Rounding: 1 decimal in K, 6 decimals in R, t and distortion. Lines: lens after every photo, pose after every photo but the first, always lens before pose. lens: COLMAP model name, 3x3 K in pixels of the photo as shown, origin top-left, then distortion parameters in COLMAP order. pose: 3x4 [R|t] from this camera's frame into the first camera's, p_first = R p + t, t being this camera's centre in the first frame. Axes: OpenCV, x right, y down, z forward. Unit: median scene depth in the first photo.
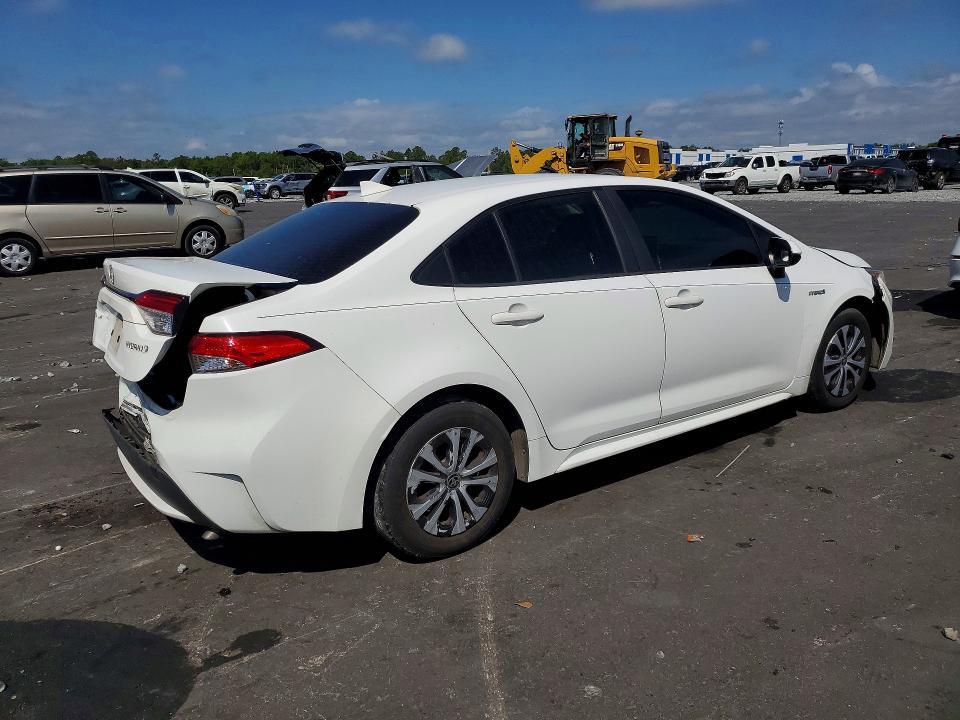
lens RADIAL K [[776.8, 0, 454.6], [0, 776.8, 362.0], [0, 0, 1]] dist [-0.070239, 0.114487]
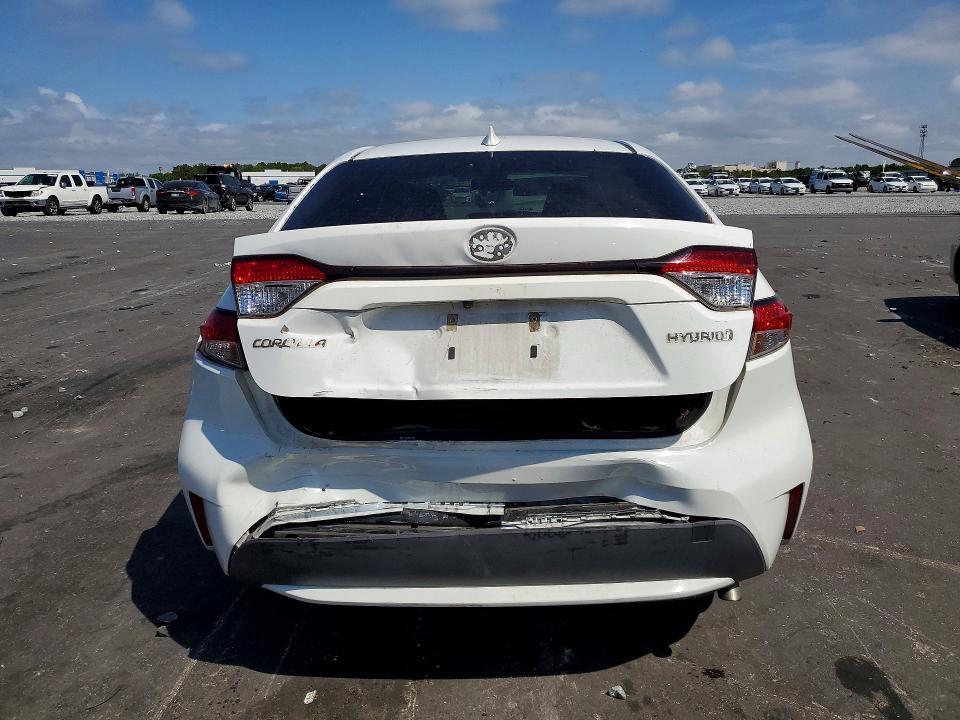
lens RADIAL K [[776.8, 0, 454.6], [0, 776.8, 362.0], [0, 0, 1]] dist [-0.070239, 0.114487]
pose [[0.554507, -0.149219, 0.818691, -0.135623], [0.181360, 0.981815, 0.056115, -0.010000], [-0.812176, 0.117361, 0.571486, 0.104097]]
